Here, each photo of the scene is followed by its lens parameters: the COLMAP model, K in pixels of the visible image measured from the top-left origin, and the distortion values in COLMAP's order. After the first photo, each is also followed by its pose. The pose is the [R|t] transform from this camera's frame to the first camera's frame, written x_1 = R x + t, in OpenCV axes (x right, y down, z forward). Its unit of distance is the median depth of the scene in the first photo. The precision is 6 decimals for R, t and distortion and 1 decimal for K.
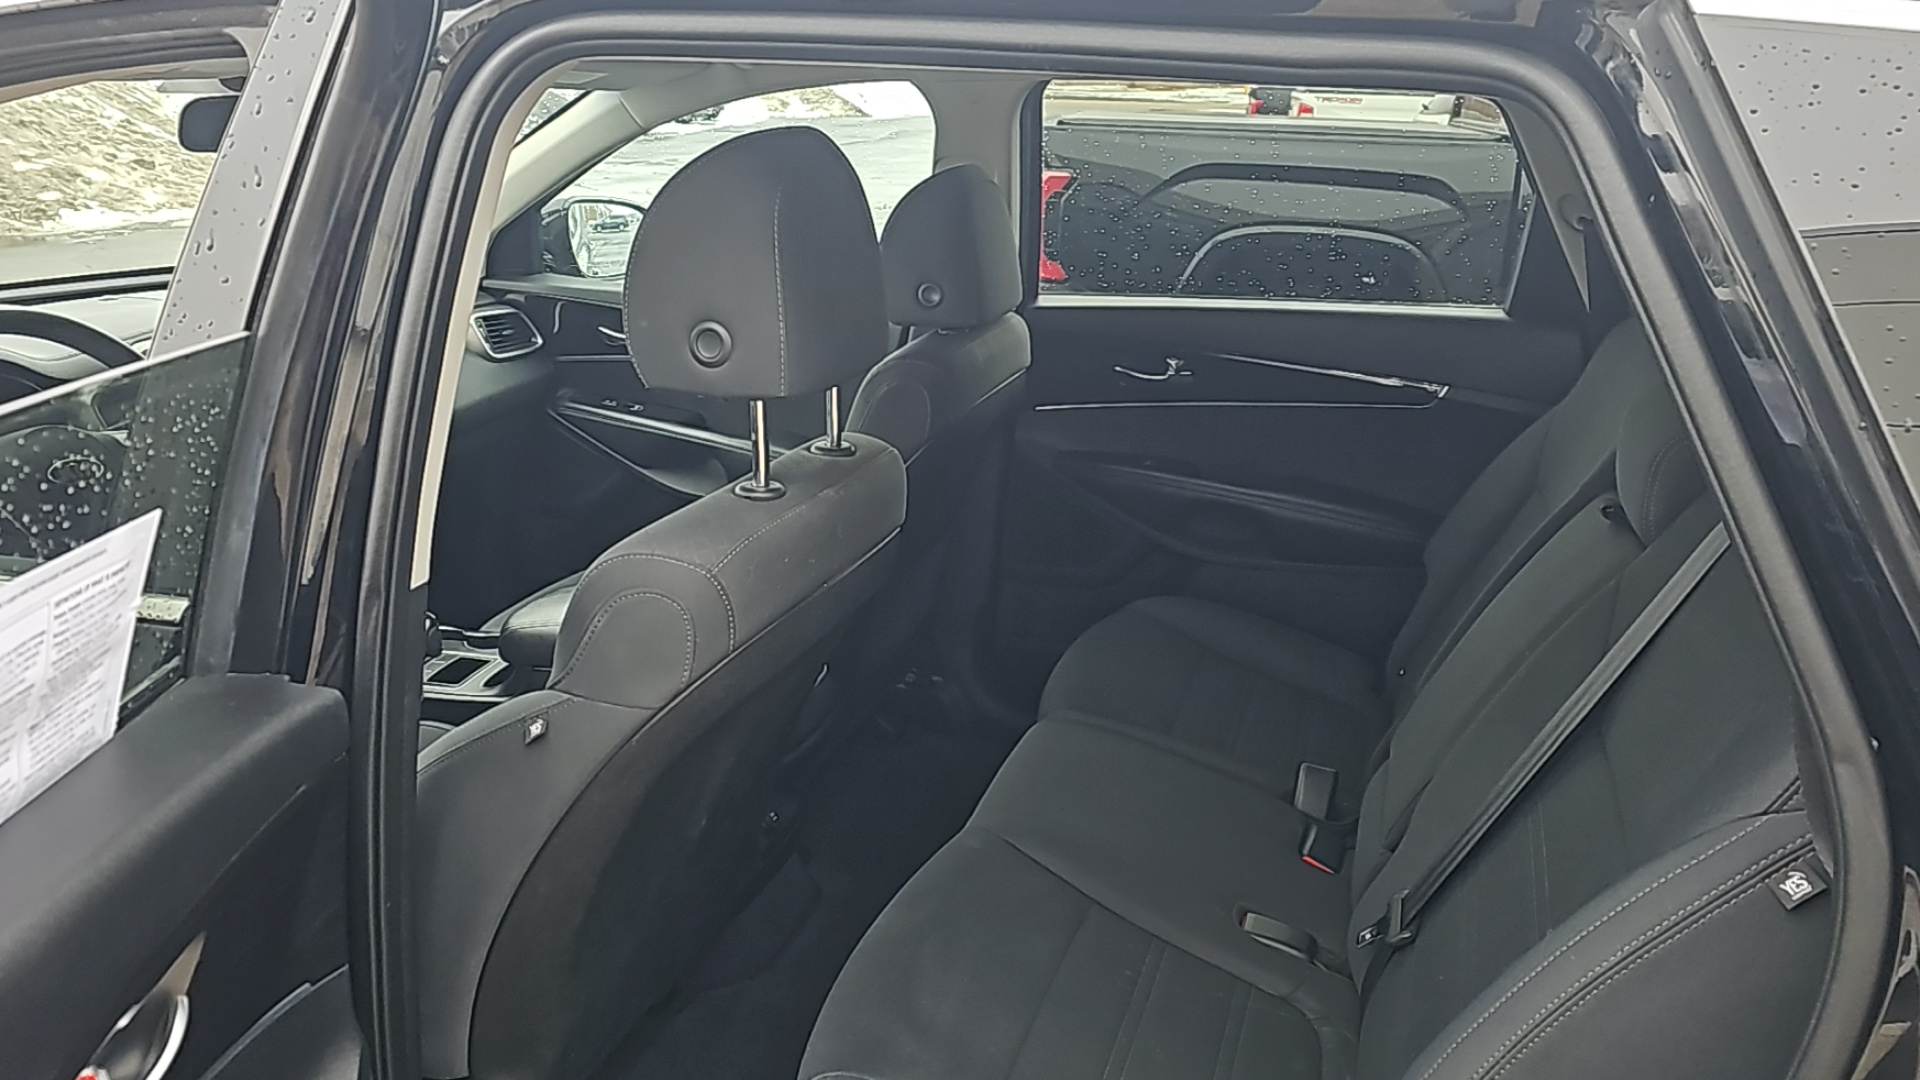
lens RADIAL K [[1363.5, 0, 953.5], [0, 1363.5, 535.0], [0, 0, 1]] dist [0.082617, -0.065939]
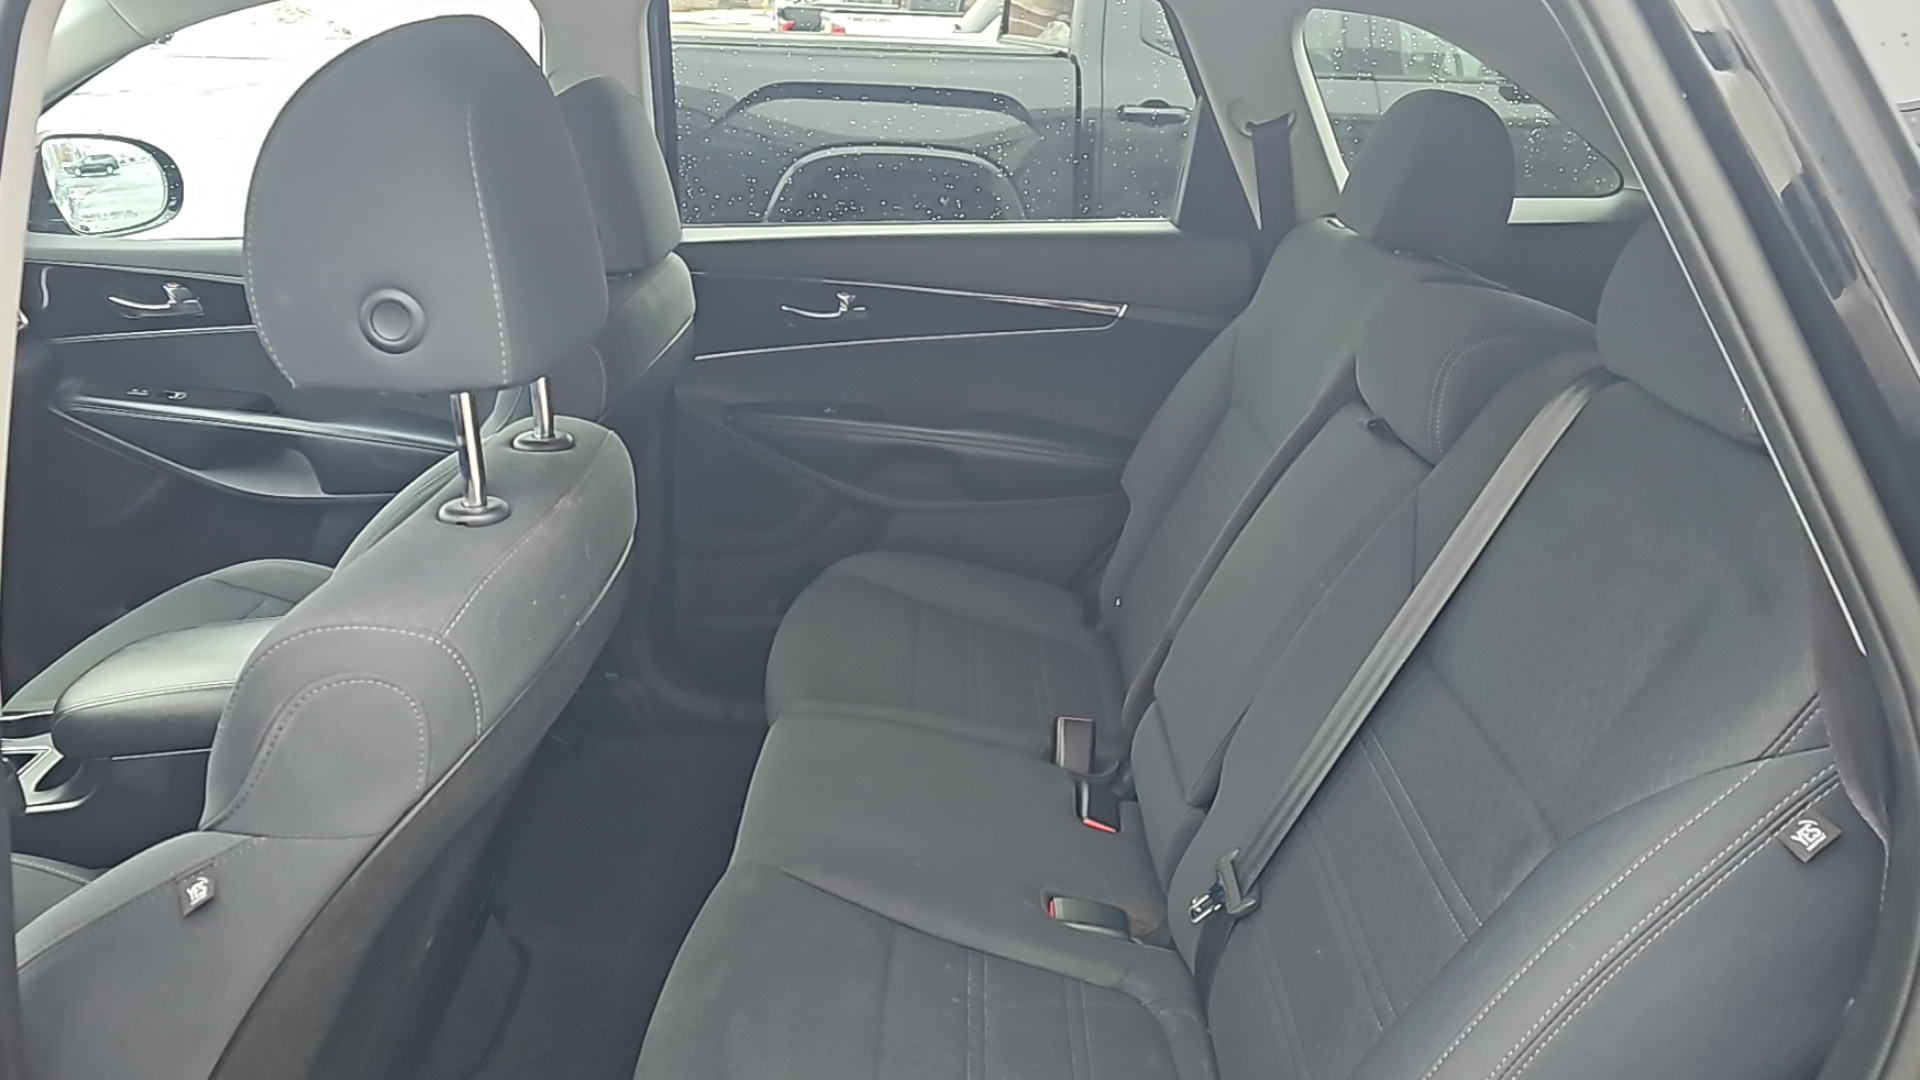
lens RADIAL K [[1363.5, 0, 949.7], [0, 1363.5, 541.8], [0, 0, 1]] dist [0.082617, -0.065939]
pose [[0.948361, -0.119942, 0.293641, -0.063756], [0.103736, 0.992123, 0.070214, -0.022580], [-0.299750, -0.036127, 0.953333, 0.108730]]
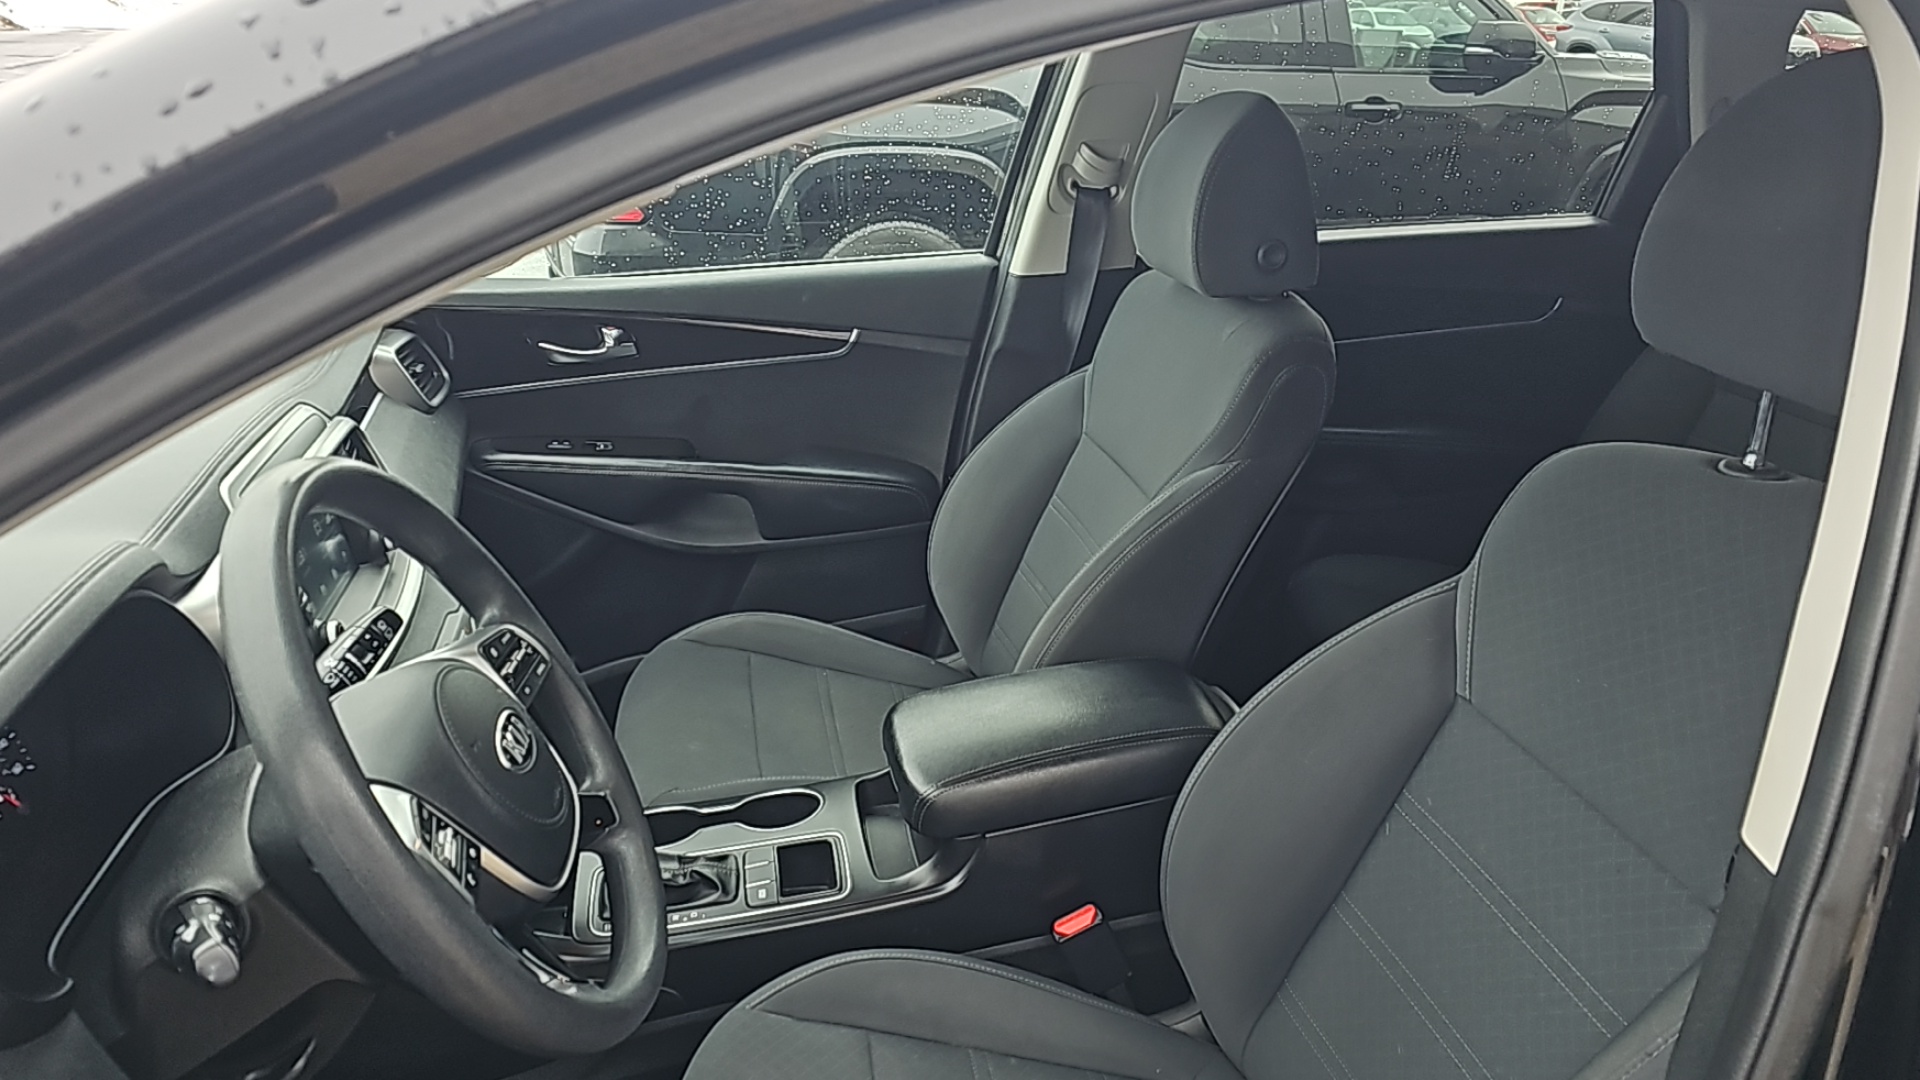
lens RADIAL K [[1363.5, 0, 932.6], [0, 1363.5, 564.9], [0, 0, 1]] dist [0.082617, -0.065939]
pose [[0.859690, -0.199518, 0.470240, -0.528941], [0.162851, 0.979581, 0.117904, -0.106561], [-0.484162, -0.024782, 0.874627, 0.322496]]
